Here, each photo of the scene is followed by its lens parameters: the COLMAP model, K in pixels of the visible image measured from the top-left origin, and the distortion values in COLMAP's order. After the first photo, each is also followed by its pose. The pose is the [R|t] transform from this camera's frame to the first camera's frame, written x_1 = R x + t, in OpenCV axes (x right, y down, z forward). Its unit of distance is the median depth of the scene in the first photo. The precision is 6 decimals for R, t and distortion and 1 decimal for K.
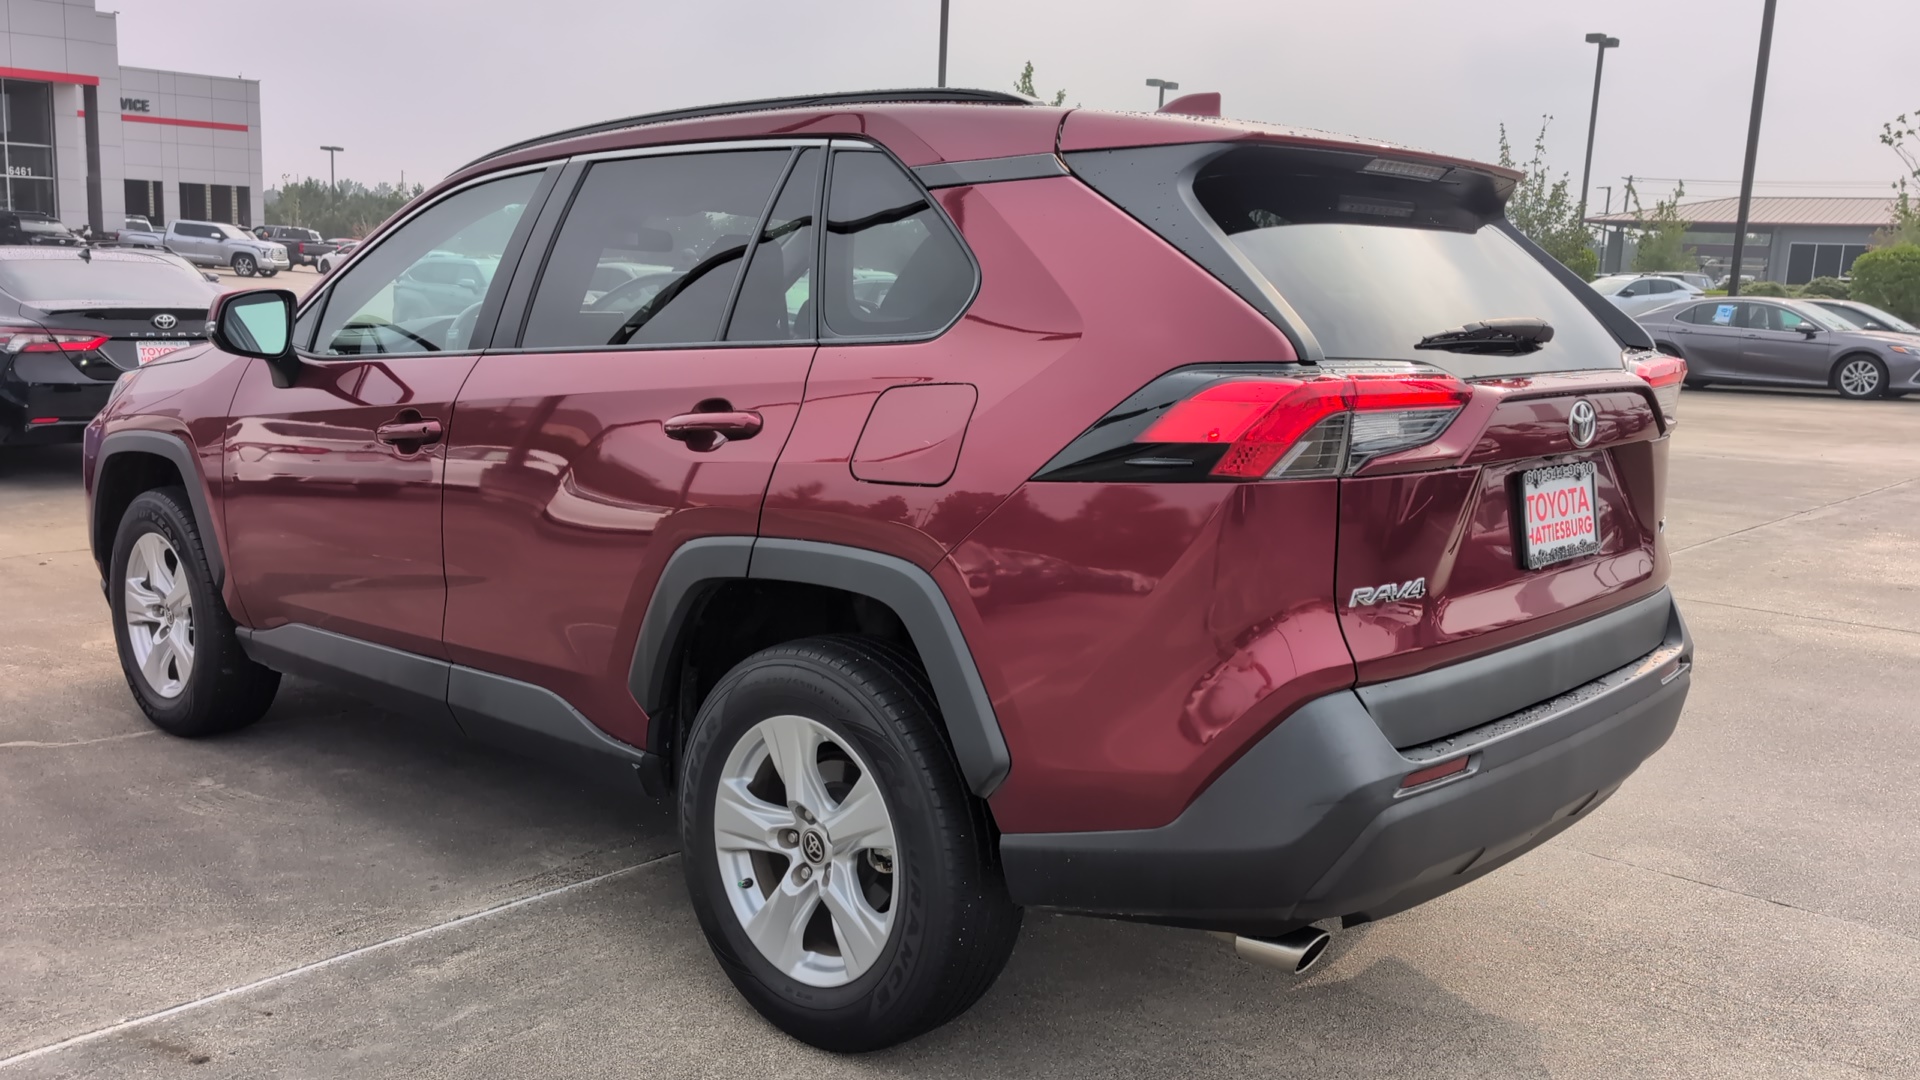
lens RADIAL K [[1622.1, 0, 960.0], [0, 1622.1, 540.0], [0, 0, 1]] dist [0.005364, 0.002131]
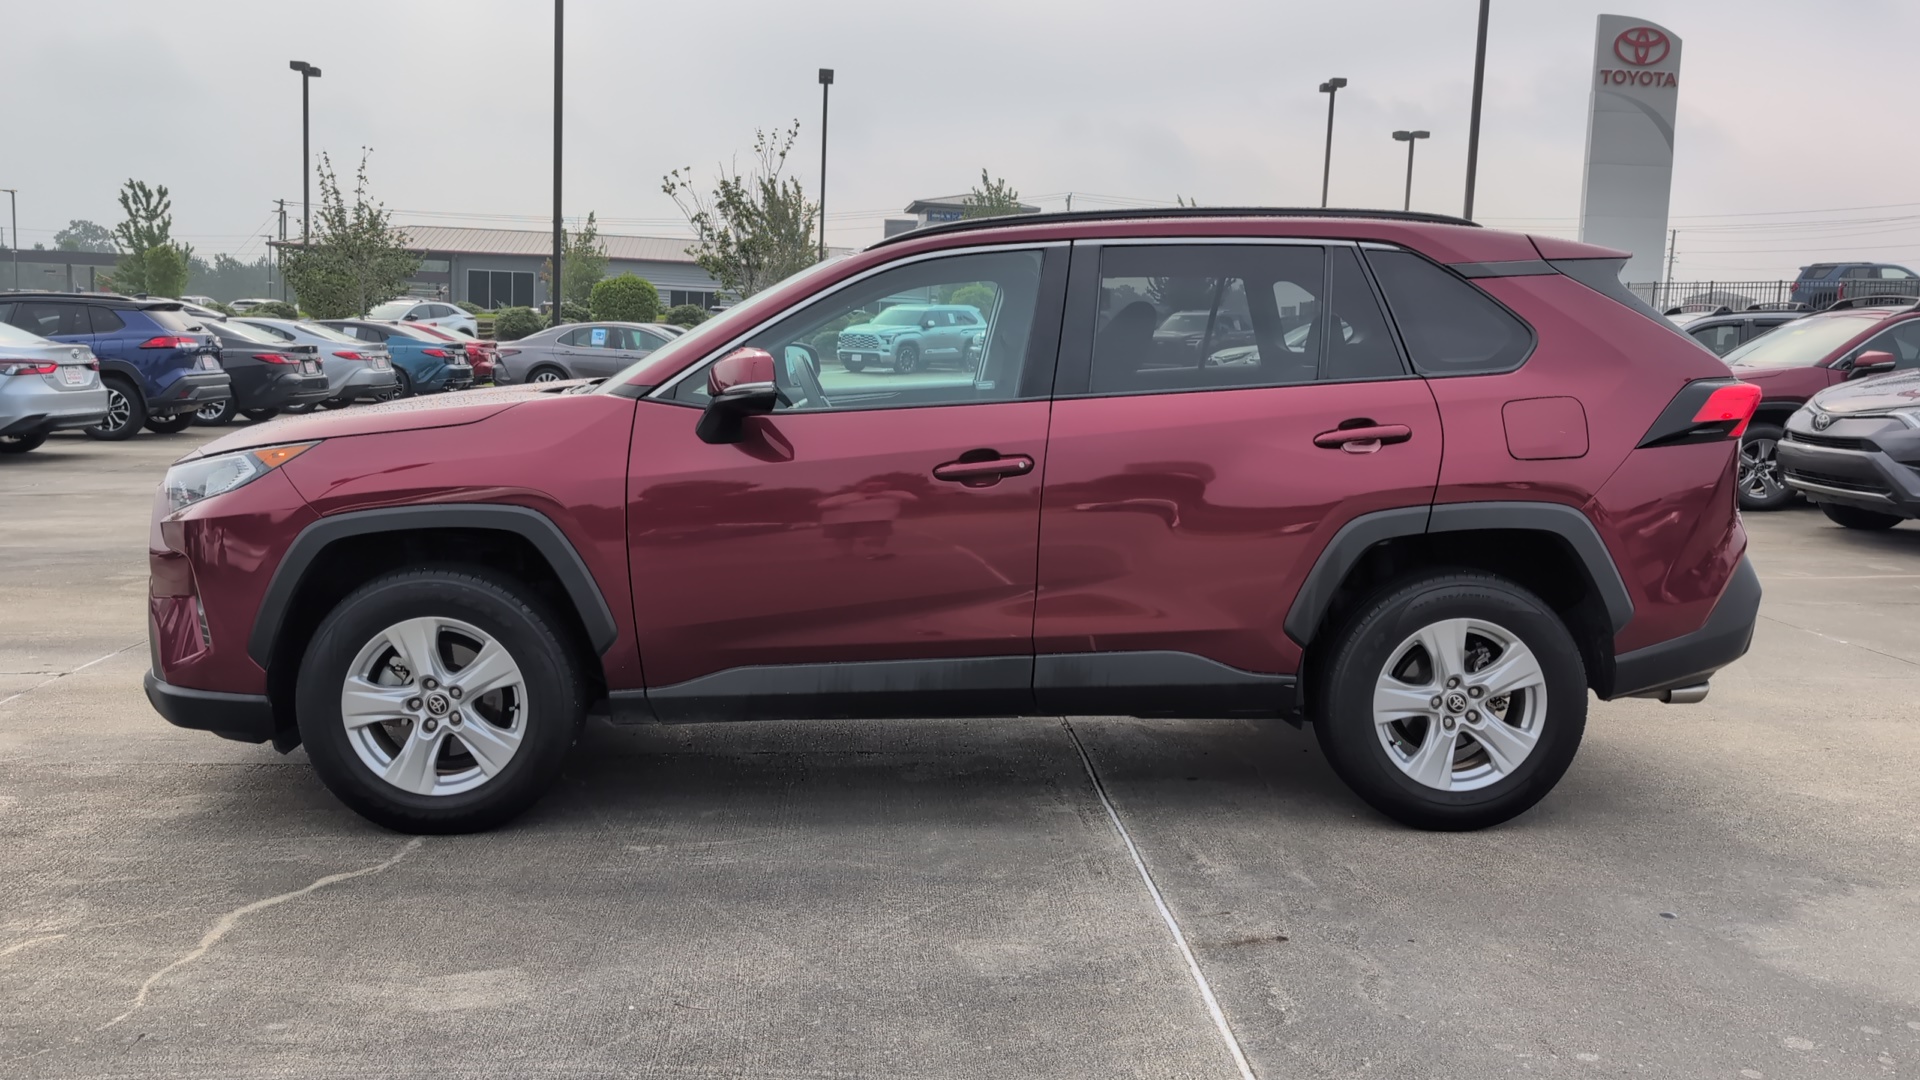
lens RADIAL K [[1606.8, 0, 948.3], [0, 1606.8, 548.4], [0, 0, 1]] dist [0.033819, -0.013338]
pose [[0.701429, -0.109534, 0.704272, -1.348797], [0.114514, 0.992603, 0.040325, -0.066798], [-0.703480, 0.052364, 0.708784, 0.218759]]
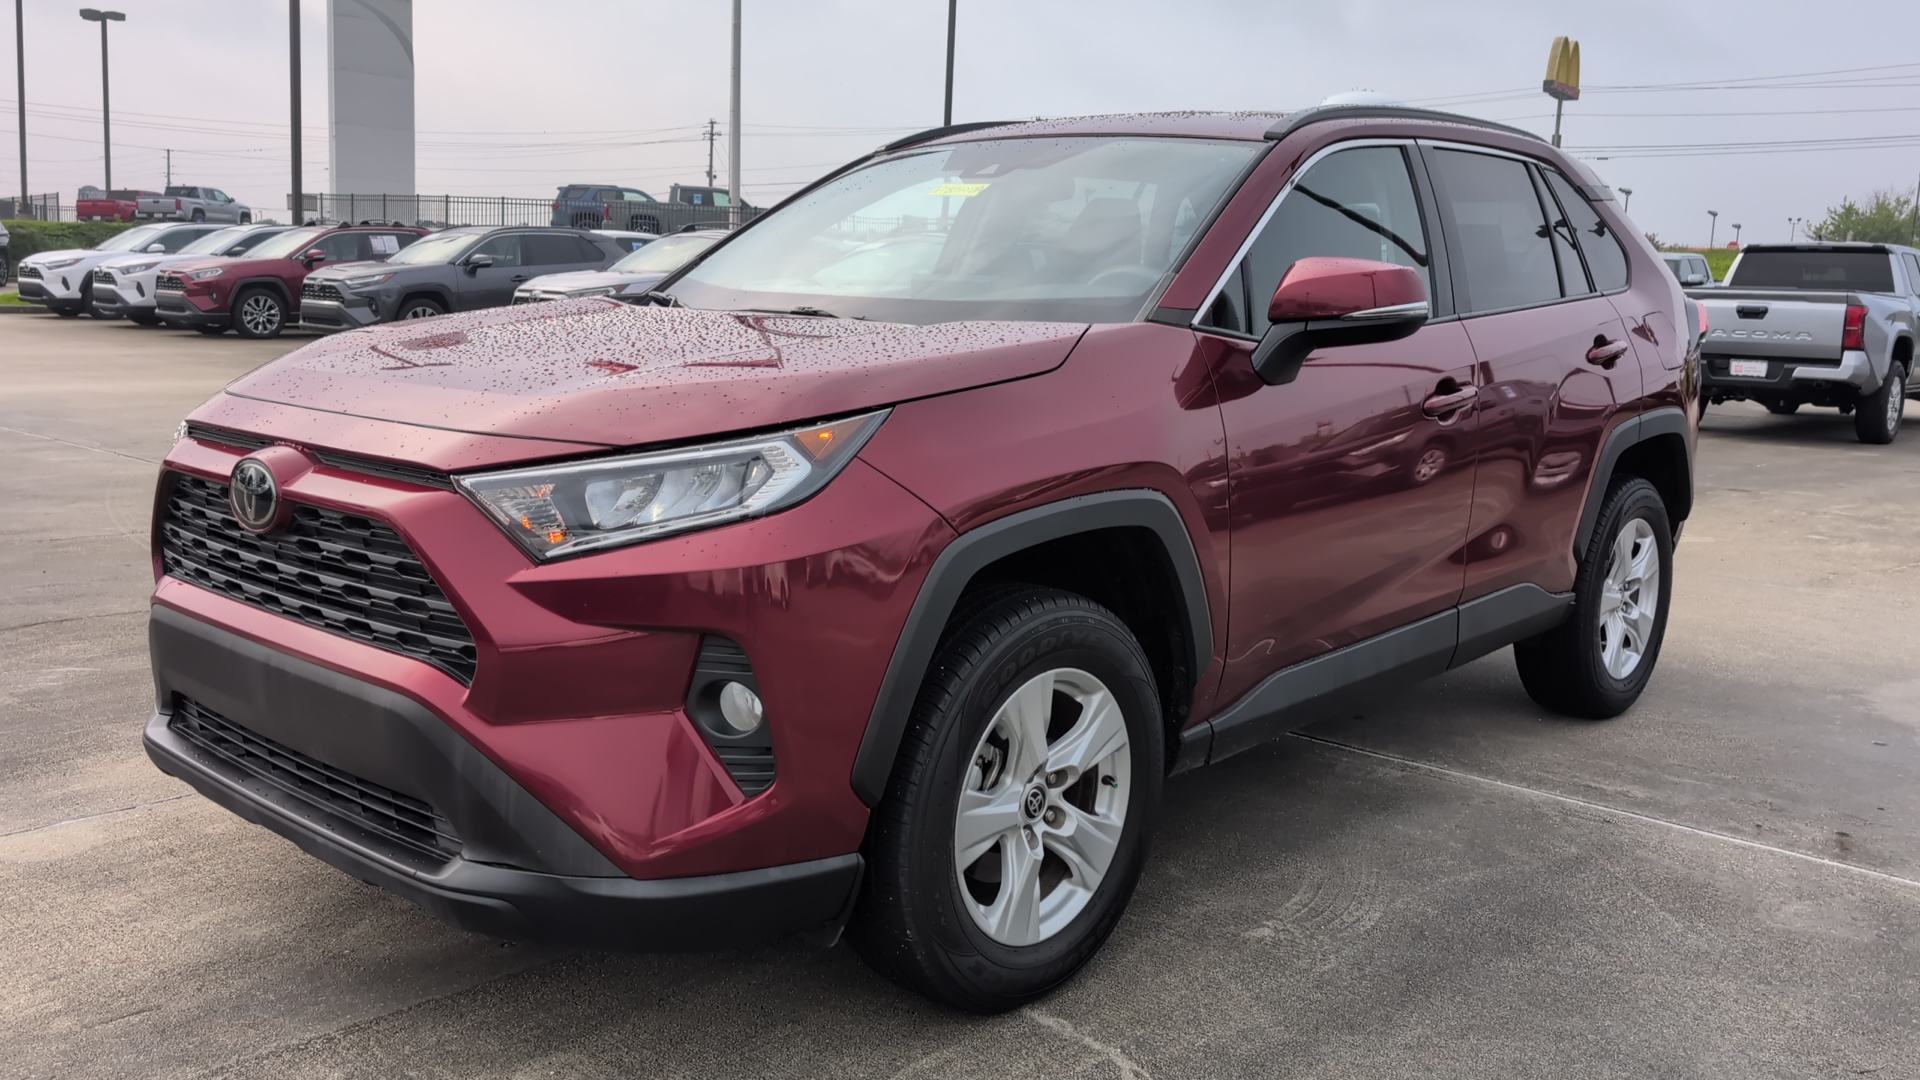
lens RADIAL K [[1622.1, 0, 960.0], [0, 1622.1, 540.0], [0, 0, 1]] dist [0.005364, 0.002131]
pose [[-0.005142, -0.186995, 0.982347, -1.549333], [0.125898, 0.974423, 0.186145, -0.238113], [-0.992030, 0.124633, 0.018532, 1.462118]]
